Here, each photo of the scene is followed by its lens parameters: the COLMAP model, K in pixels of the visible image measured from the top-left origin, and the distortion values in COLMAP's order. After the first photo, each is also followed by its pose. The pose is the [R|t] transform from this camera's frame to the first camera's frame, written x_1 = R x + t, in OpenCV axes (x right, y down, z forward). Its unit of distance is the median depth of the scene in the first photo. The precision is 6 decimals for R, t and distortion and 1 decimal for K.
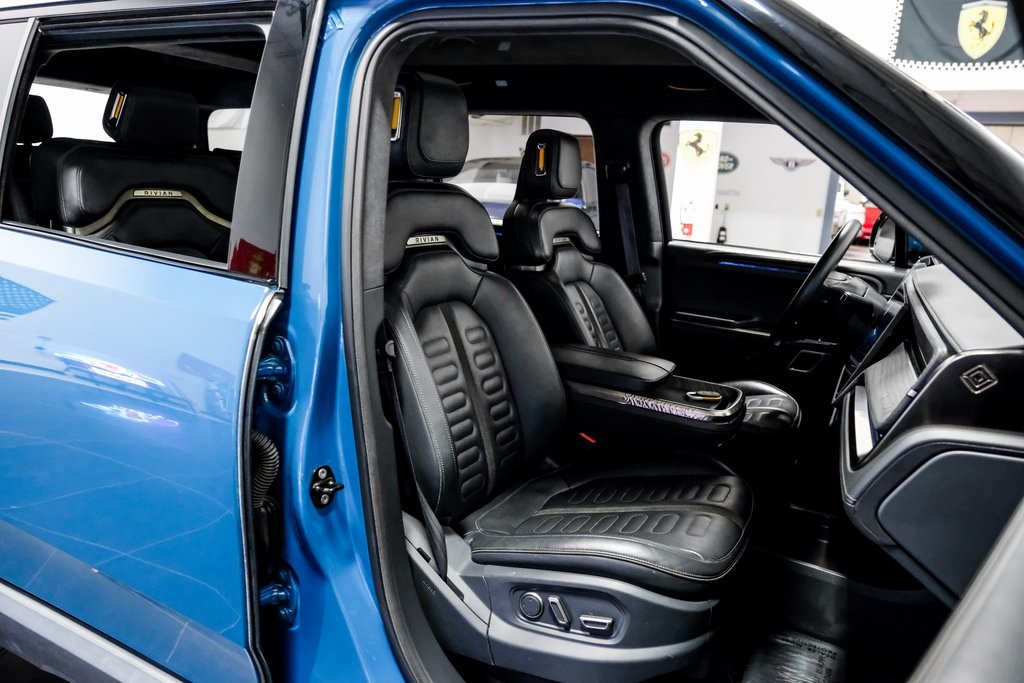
lens RADIAL K [[734.0, 0, 505.7], [0, 734.0, 345.5], [0, 0, 1]] dist [-0.021096, -0.009424]
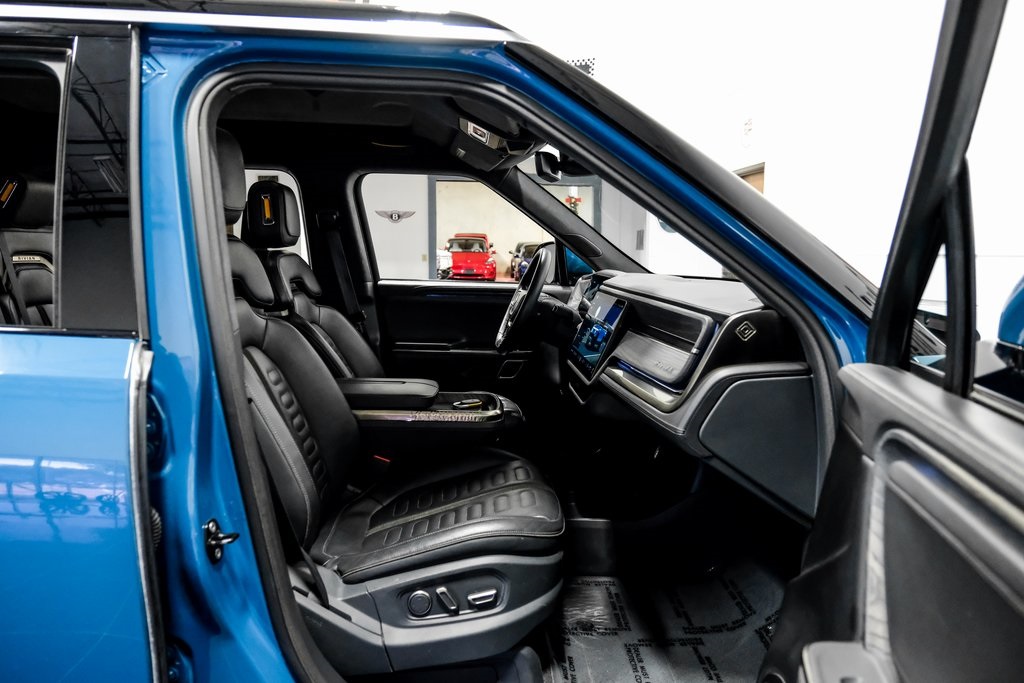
lens RADIAL K [[703.0, 0, 514.3], [0, 703.0, 338.4], [0, 0, 1]] dist [-0.026810, 0.015941]
pose [[0.849054, -0.116956, 0.515197, -0.327047], [0.155993, 0.987208, -0.032971, 0.021518], [-0.504750, 0.108361, 0.856437, -0.006063]]
